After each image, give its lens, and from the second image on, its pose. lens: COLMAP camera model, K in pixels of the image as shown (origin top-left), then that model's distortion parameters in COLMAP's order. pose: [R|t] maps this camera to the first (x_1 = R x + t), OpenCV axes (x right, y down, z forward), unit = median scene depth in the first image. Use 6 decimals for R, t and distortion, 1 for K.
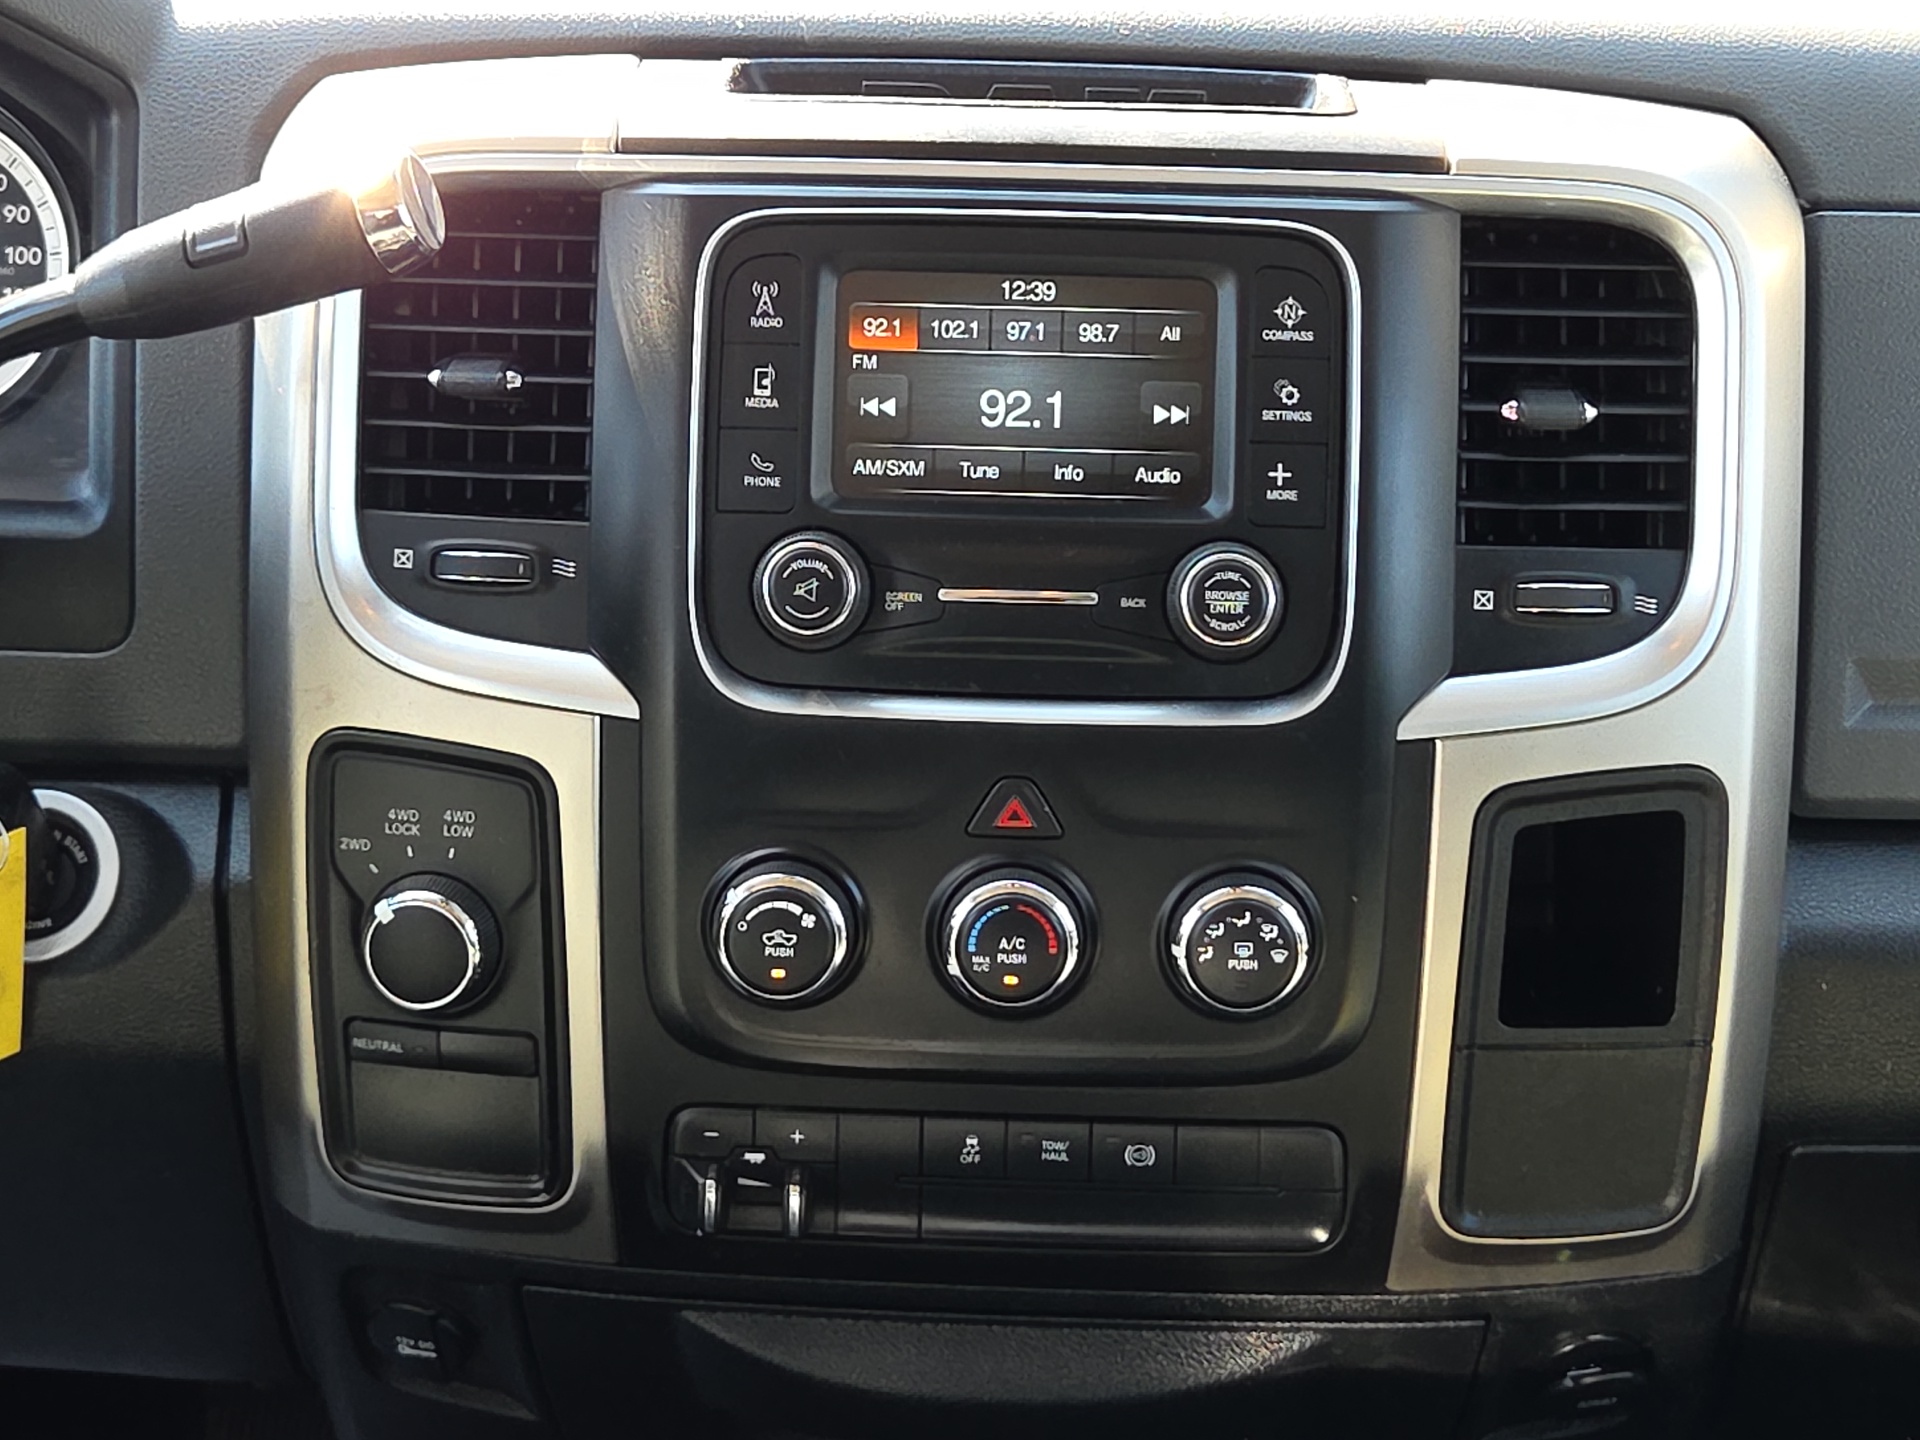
lens RADIAL K [[3708.0, 0, 956.9], [0, 3708.0, 701.3], [0, 0, 1]] dist [0.002949, 0.000000]
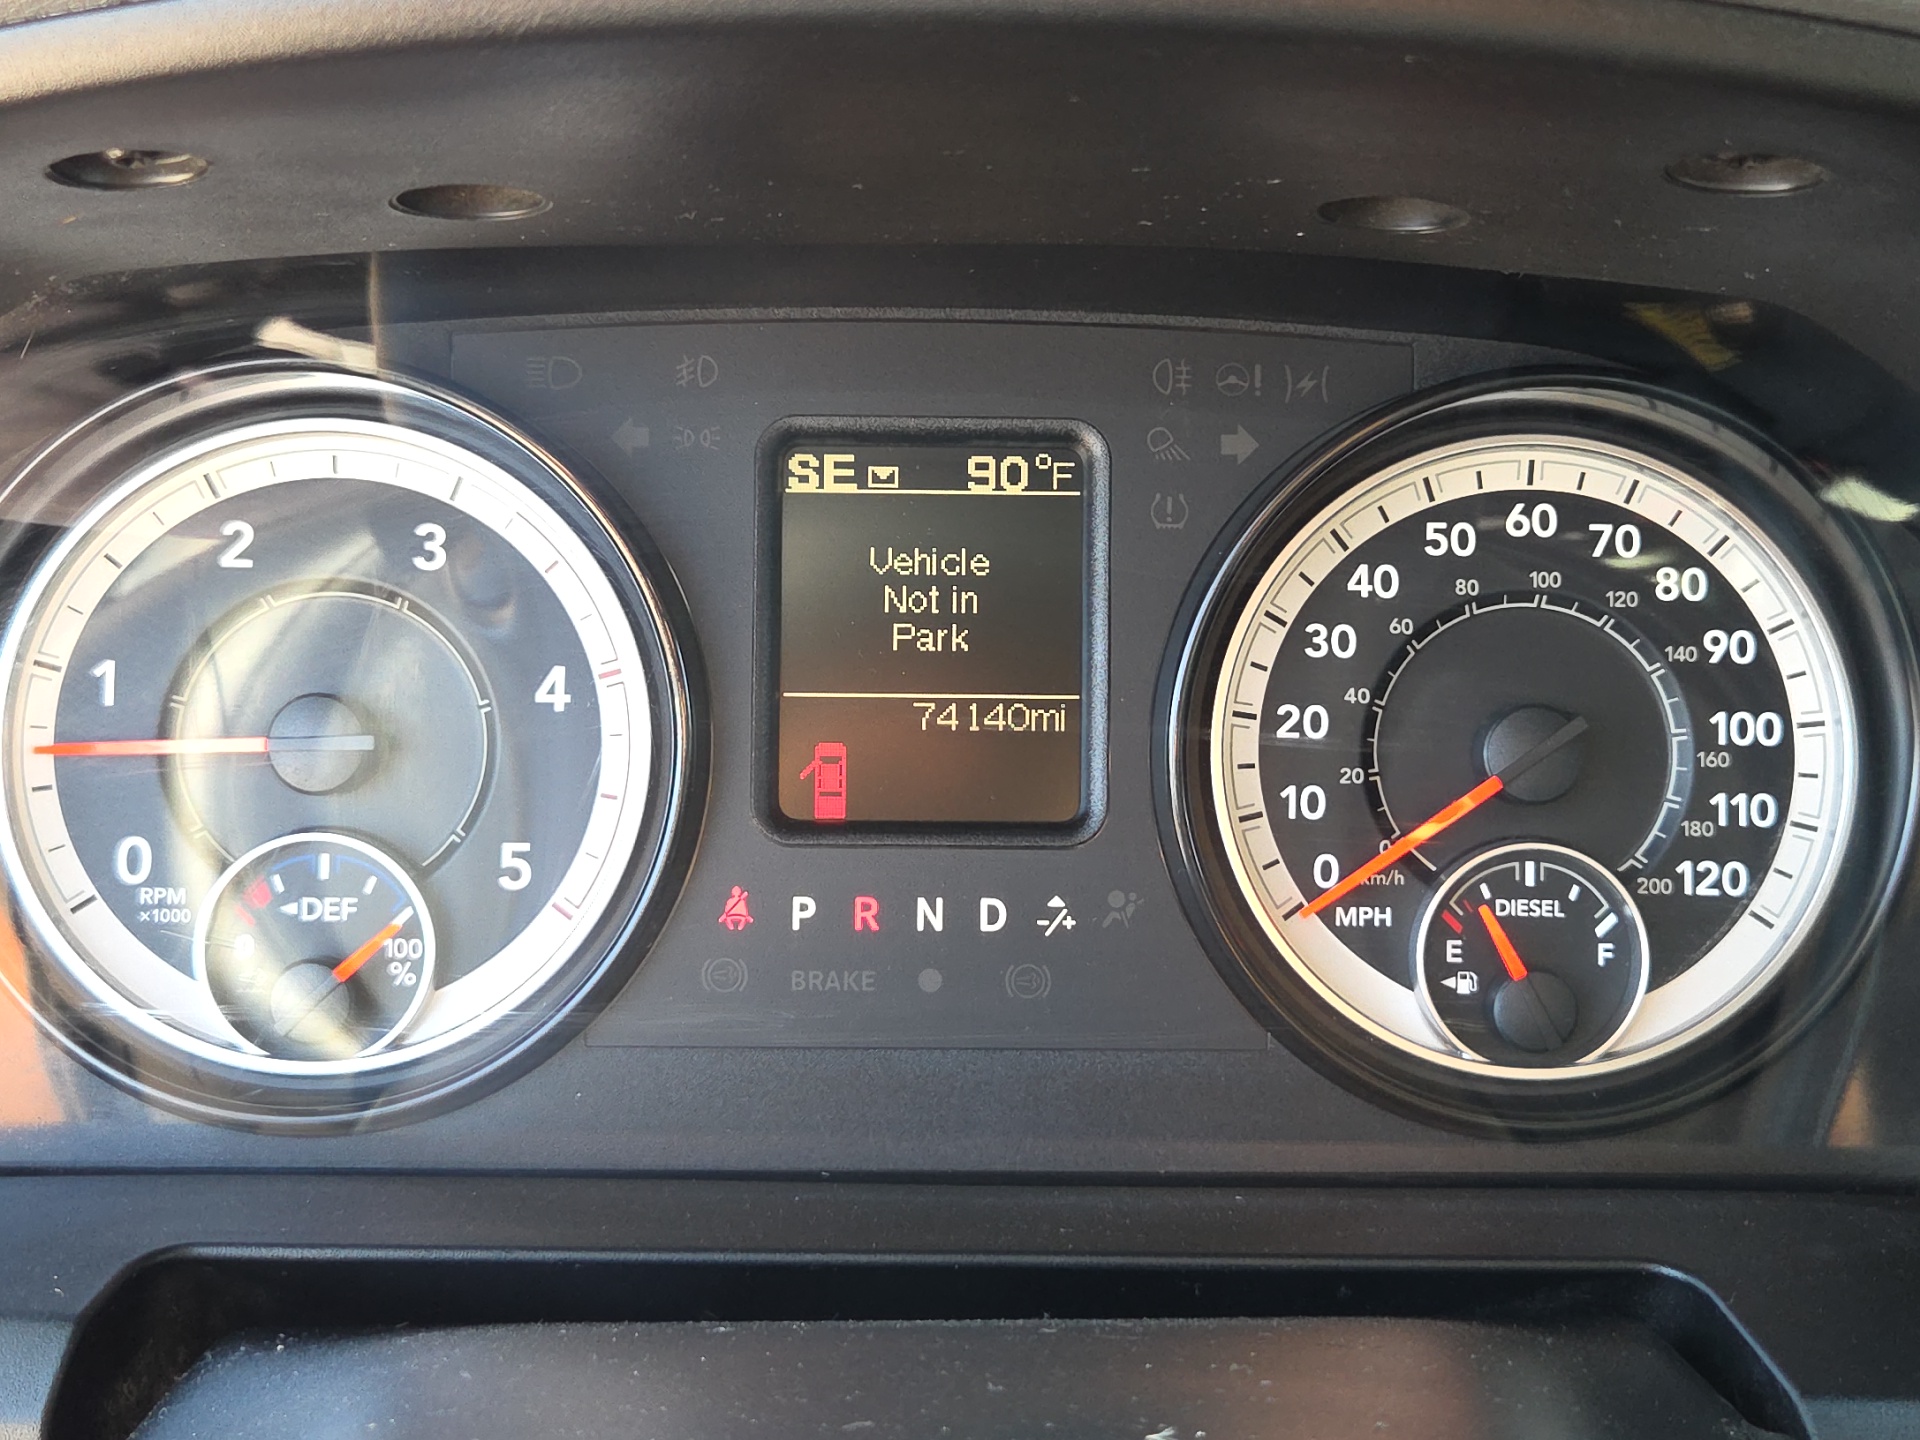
lens RADIAL K [[1891.7, 0, 954.3], [0, 1891.7, 766.7], [0, 0, 1]] dist [0.000661, 0.000000]
pose [[0.998660, -0.018209, 0.048447, -0.372454], [0.017706, 0.999785, 0.010798, -0.119636], [-0.048634, -0.009926, 0.998767, 0.746446]]
